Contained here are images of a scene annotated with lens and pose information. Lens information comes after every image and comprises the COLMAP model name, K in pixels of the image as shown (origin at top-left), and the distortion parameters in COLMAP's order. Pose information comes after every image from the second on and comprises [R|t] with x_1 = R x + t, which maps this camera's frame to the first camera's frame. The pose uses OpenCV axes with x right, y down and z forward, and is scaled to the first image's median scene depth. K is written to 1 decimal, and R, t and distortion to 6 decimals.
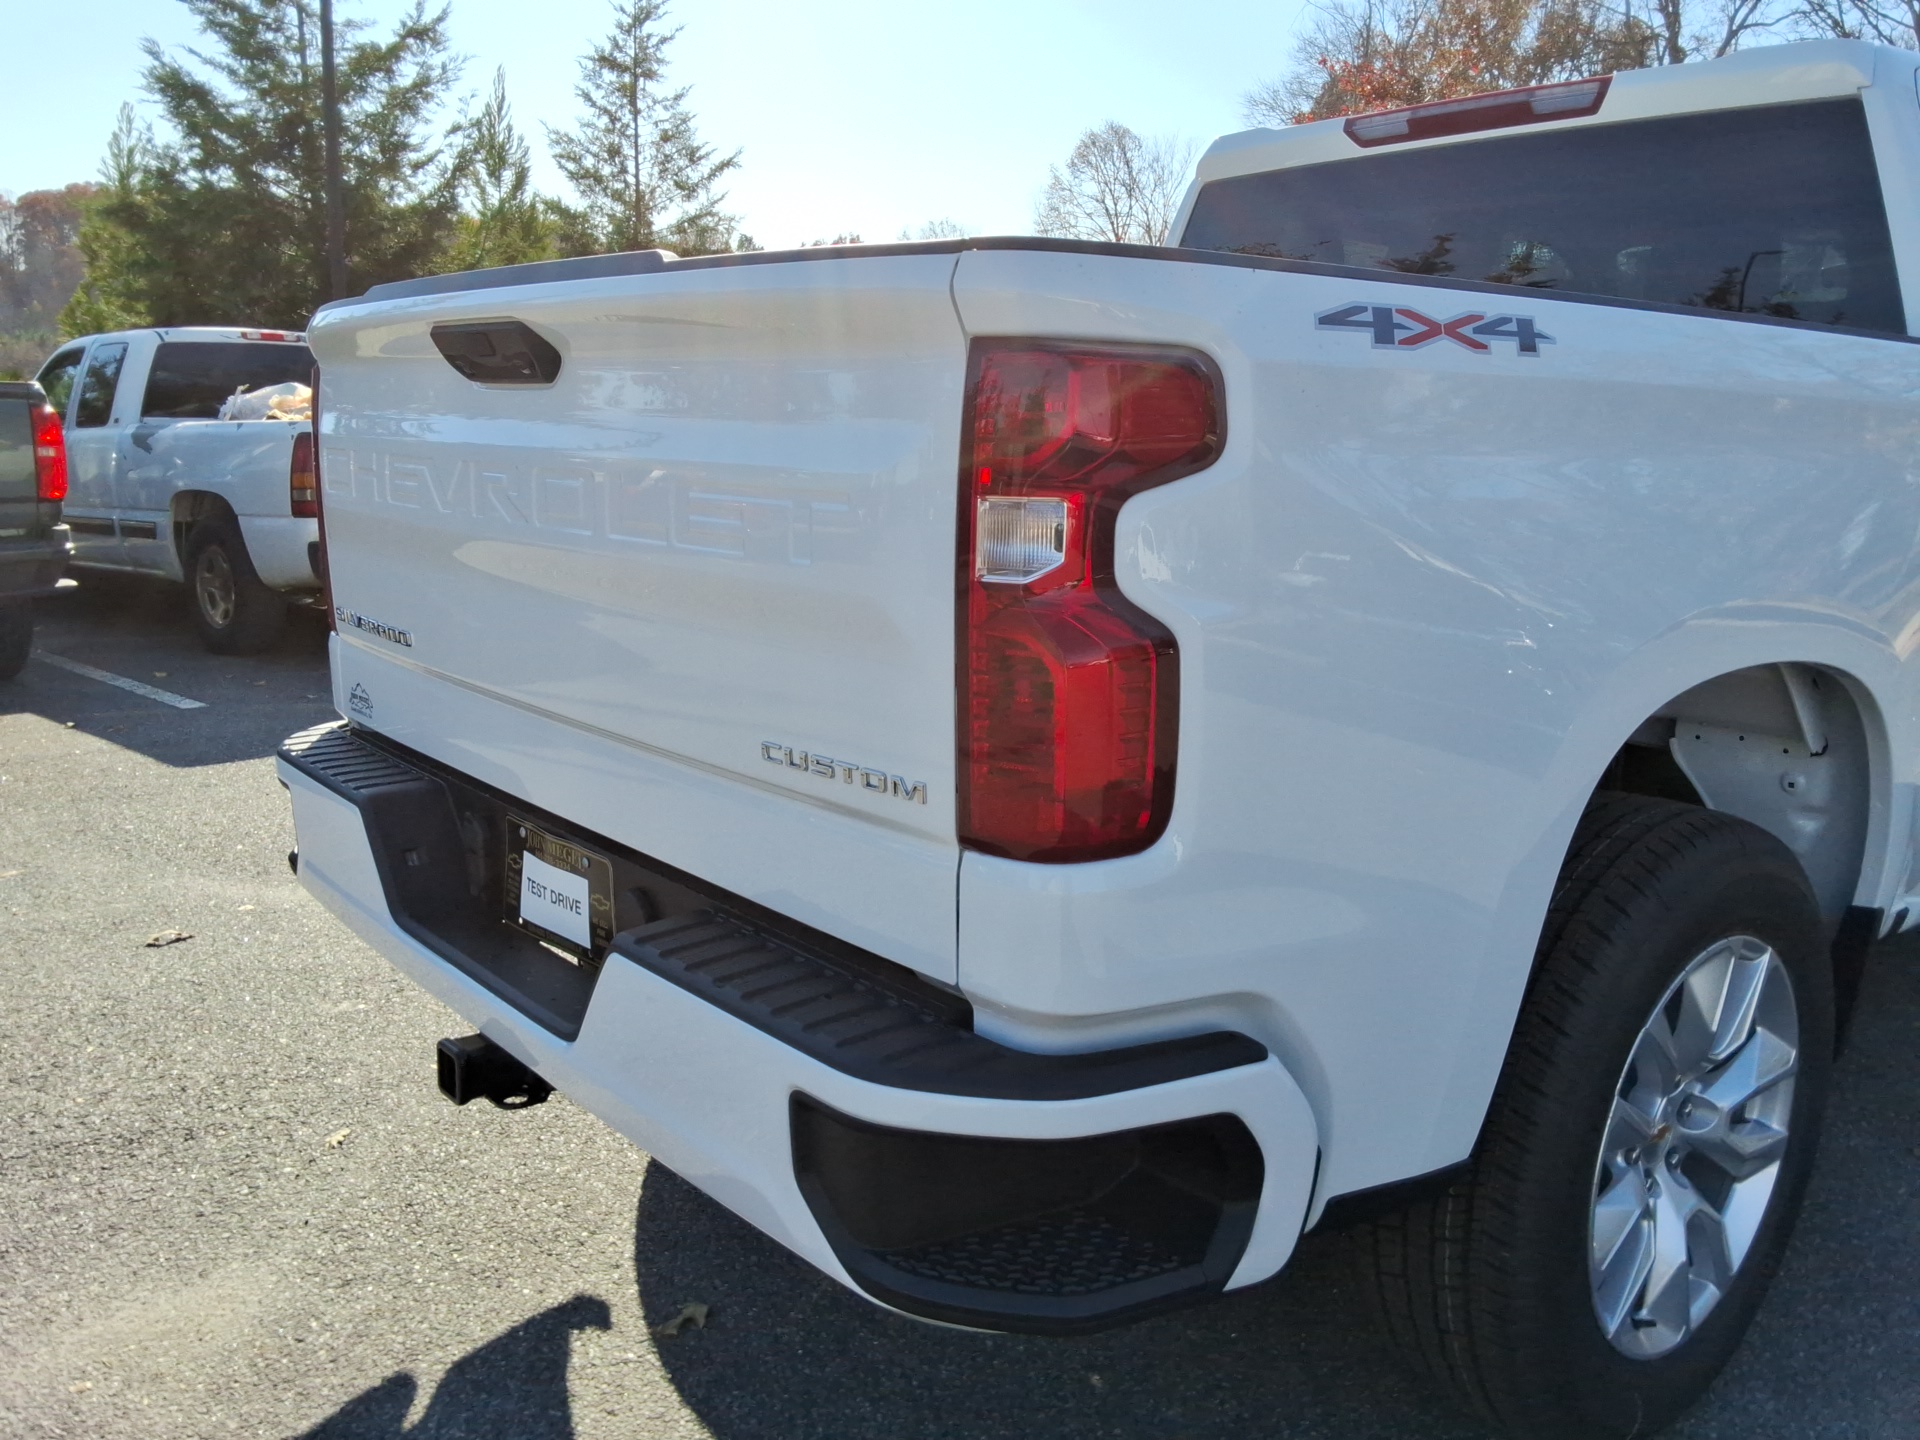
lens RADIAL K [[1538.4, 0, 961.2], [0, 1538.4, 736.6], [0, 0, 1]] dist [0.111509, -0.167144]
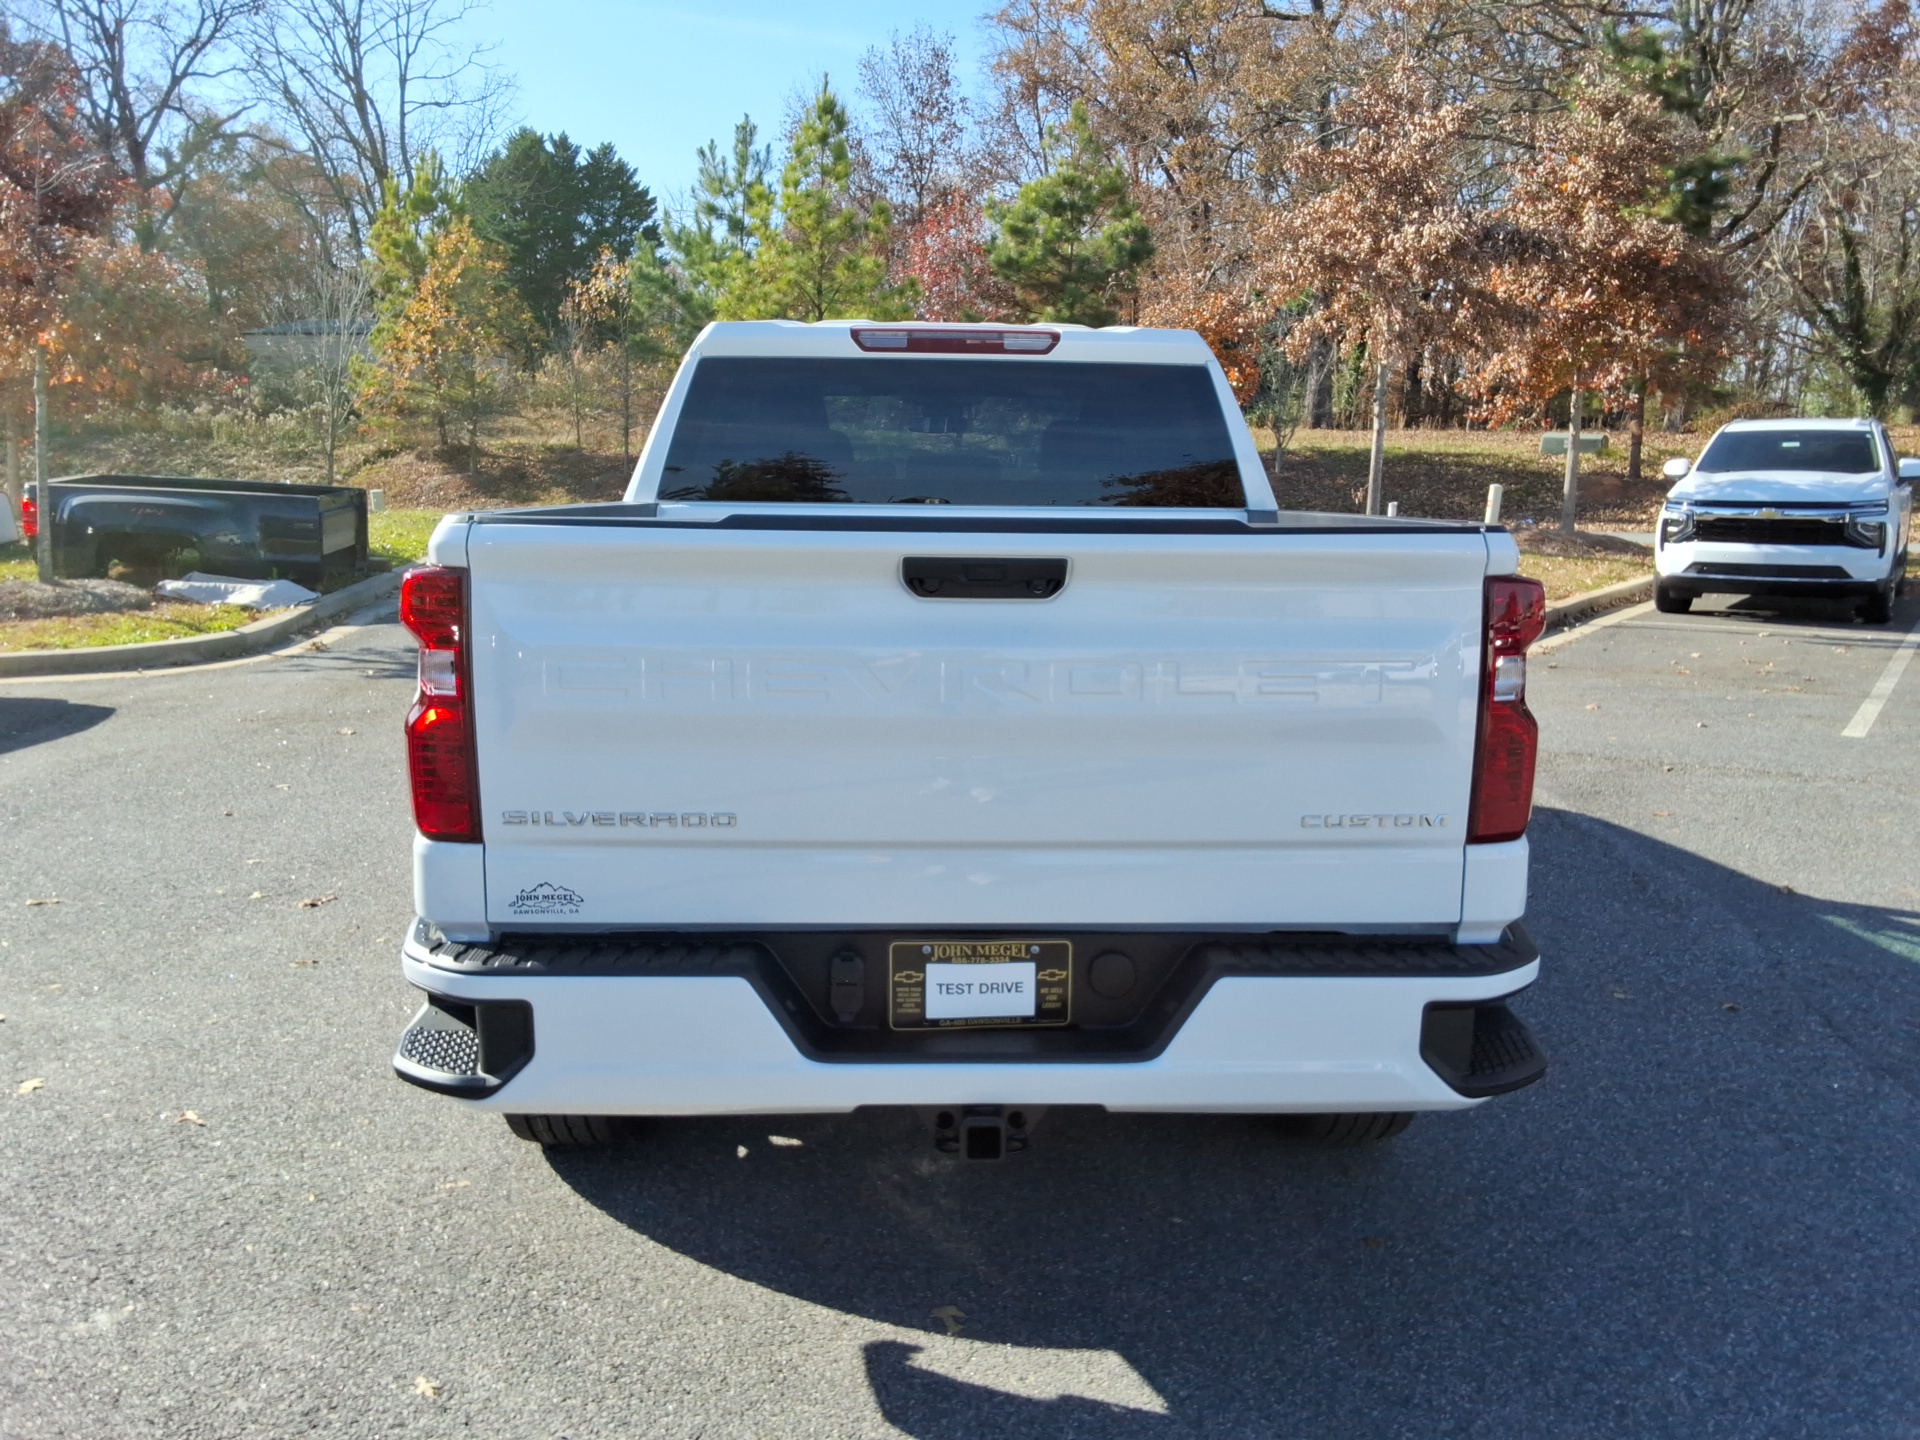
lens RADIAL K [[1554.4, 0, 973.0], [0, 1554.4, 715.4], [0, 0, 1]] dist [0.128385, -0.207123]
pose [[0.606454, -0.130564, 0.784326, -0.179546], [0.158284, 0.986507, 0.041832, -0.024944], [-0.779205, 0.098777, 0.618937, 0.027681]]
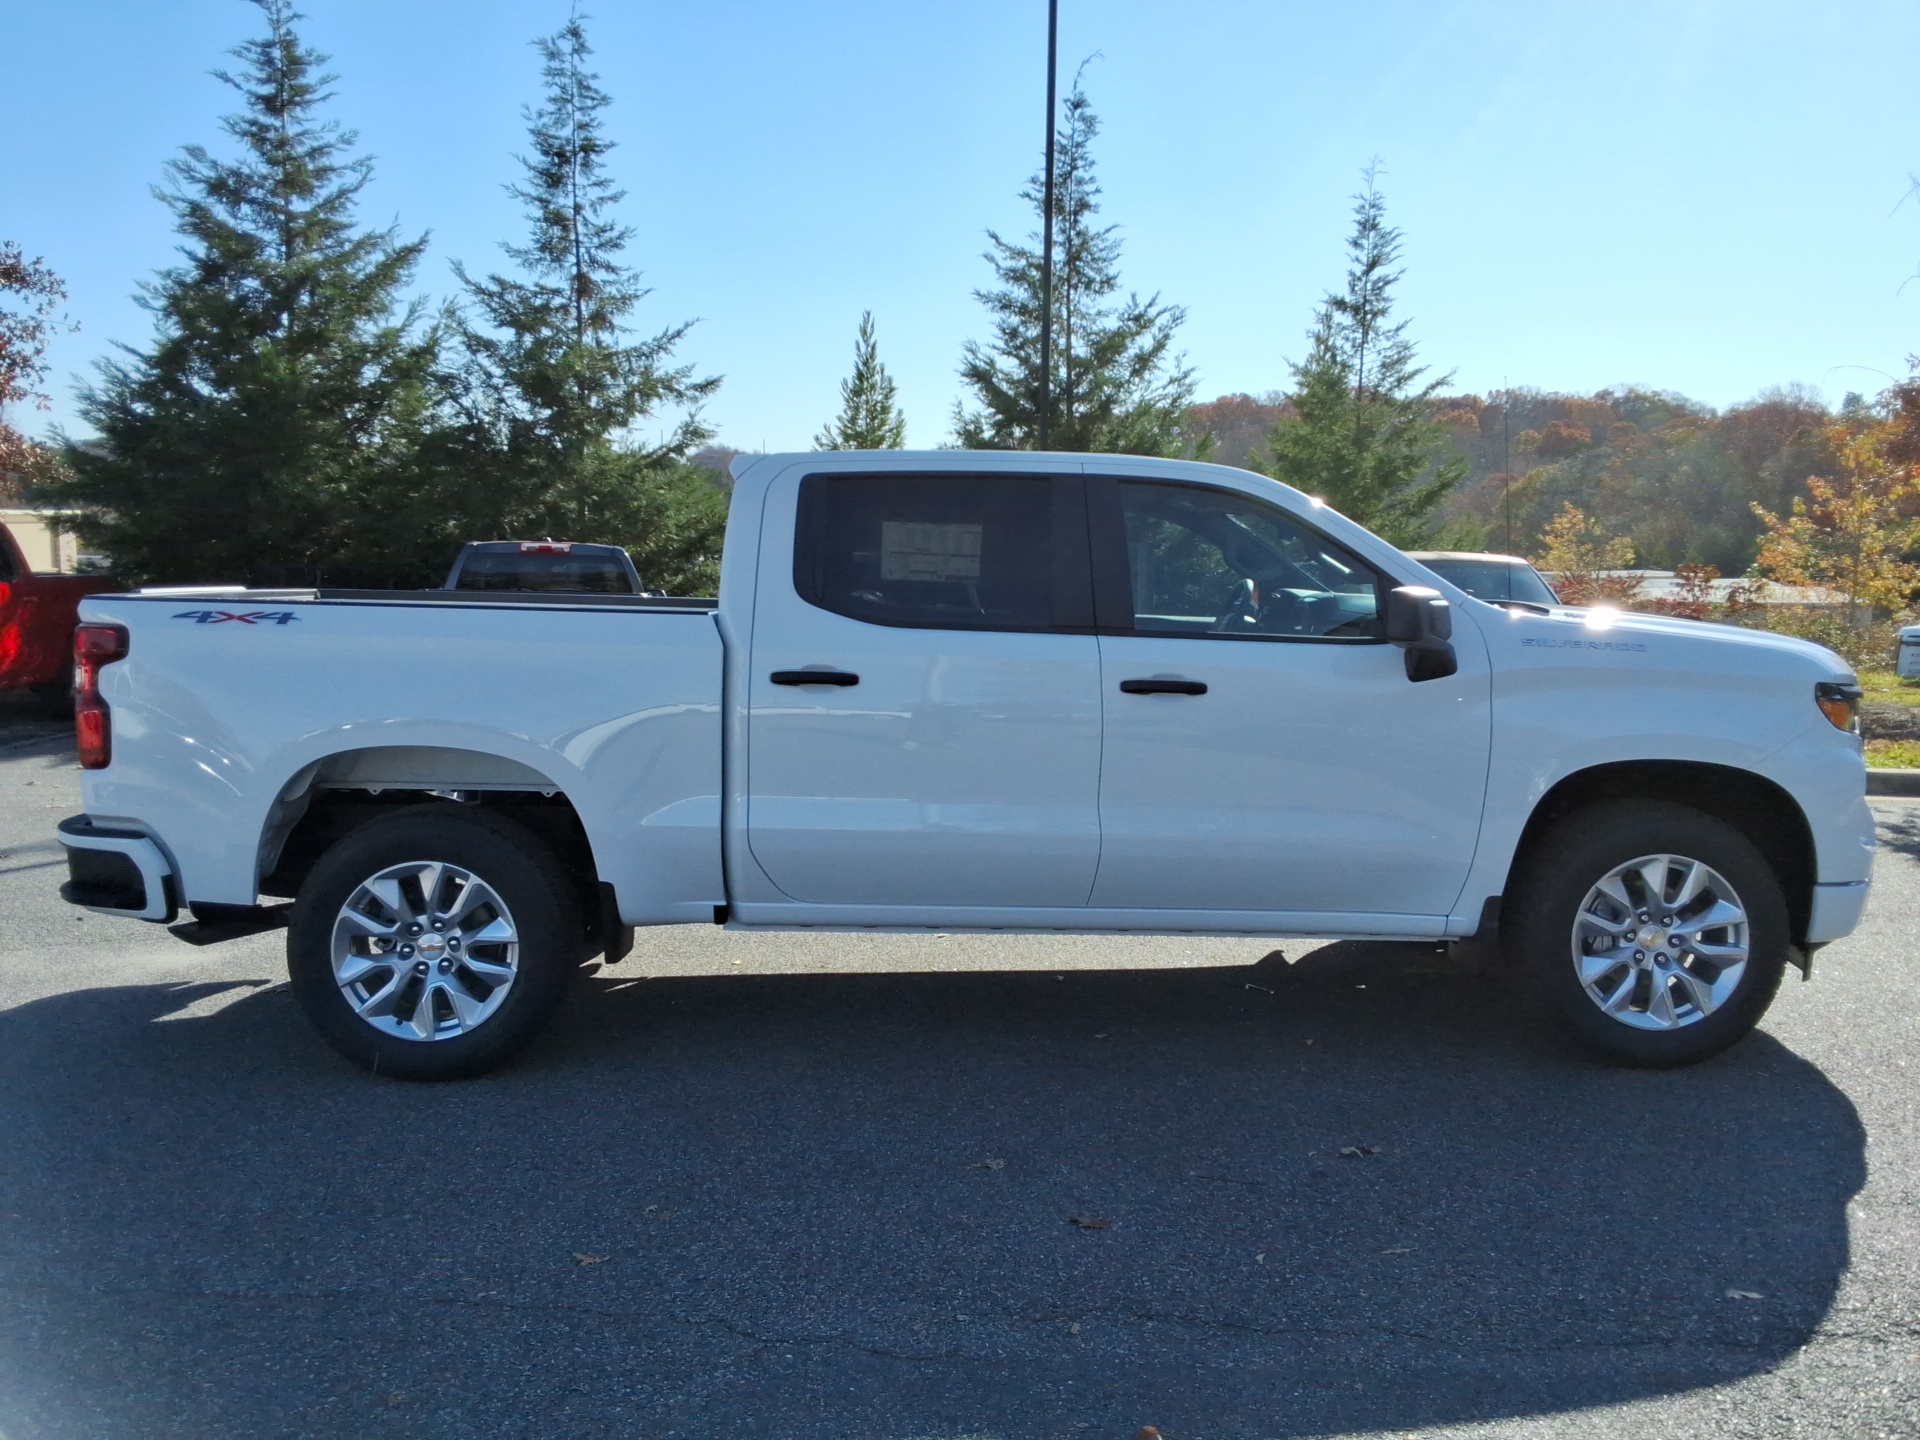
lens RADIAL K [[1545.9, 0, 985.7], [0, 1545.9, 721.9], [0, 0, 1]] dist [0.141048, -0.177740]
pose [[0.787092, 0.055549, -0.614329, 0.370051], [-0.126851, 0.989226, -0.073076, -0.002117], [0.603651, 0.135446, 0.785659, -0.056405]]
